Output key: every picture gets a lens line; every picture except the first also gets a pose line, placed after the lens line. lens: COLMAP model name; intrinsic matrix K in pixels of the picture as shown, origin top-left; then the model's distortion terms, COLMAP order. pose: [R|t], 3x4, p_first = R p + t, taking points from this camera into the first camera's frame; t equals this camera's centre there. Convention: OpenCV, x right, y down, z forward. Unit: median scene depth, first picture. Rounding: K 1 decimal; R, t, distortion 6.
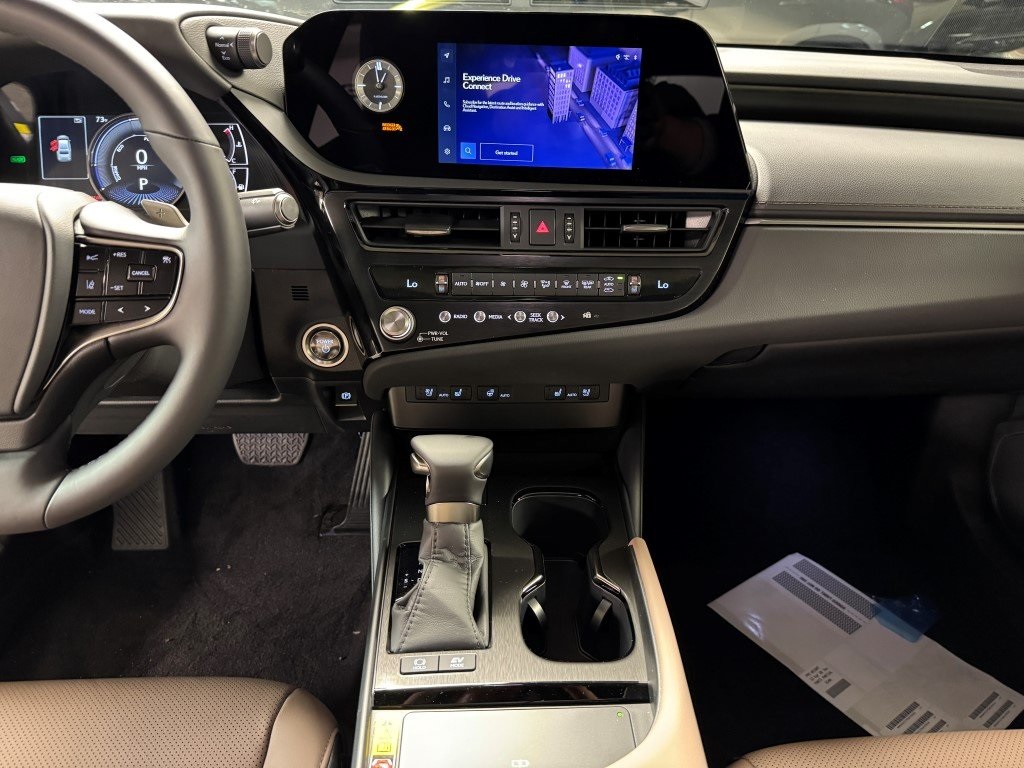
lens RADIAL K [[726.2, 0, 518.6], [0, 726.2, 391.1], [0, 0, 1]] dist [0.077129, -0.103752]
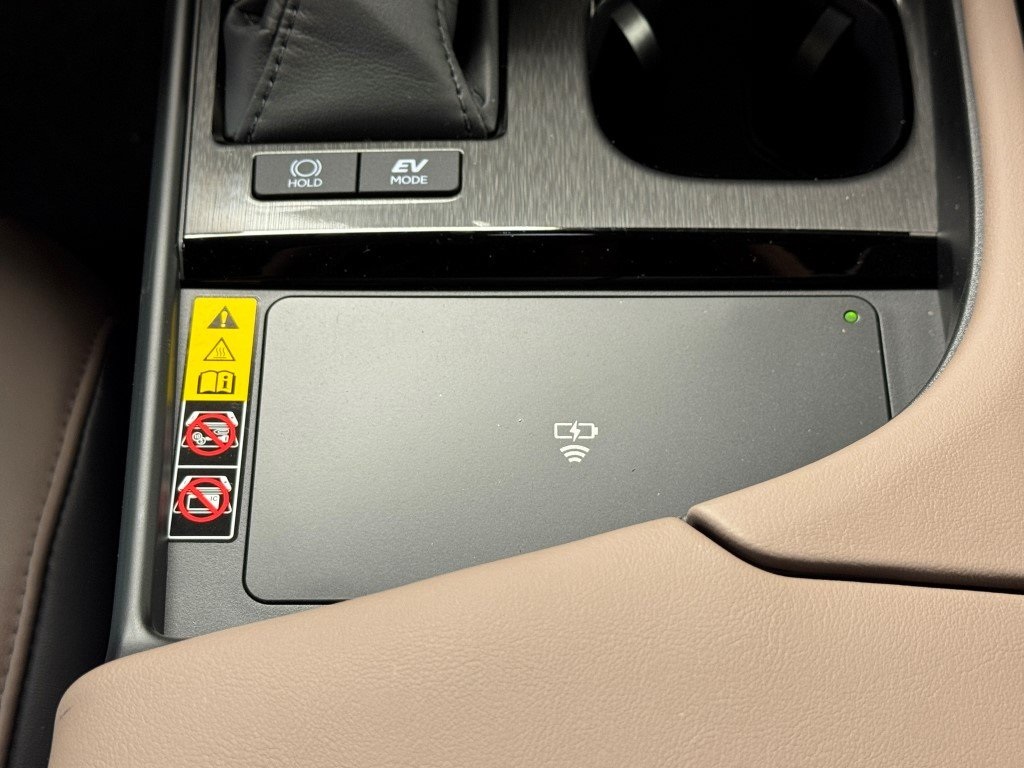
lens RADIAL K [[1772.2, 0, 515.4], [0, 1772.2, 389.8], [0, 0, 1]] dist [0.143276, 0.000000]
pose [[0.999066, 0.025838, -0.034633, 0.001245], [-0.006393, 0.881094, 0.472898, 0.038288], [0.042734, -0.472235, 0.880436, 0.138312]]
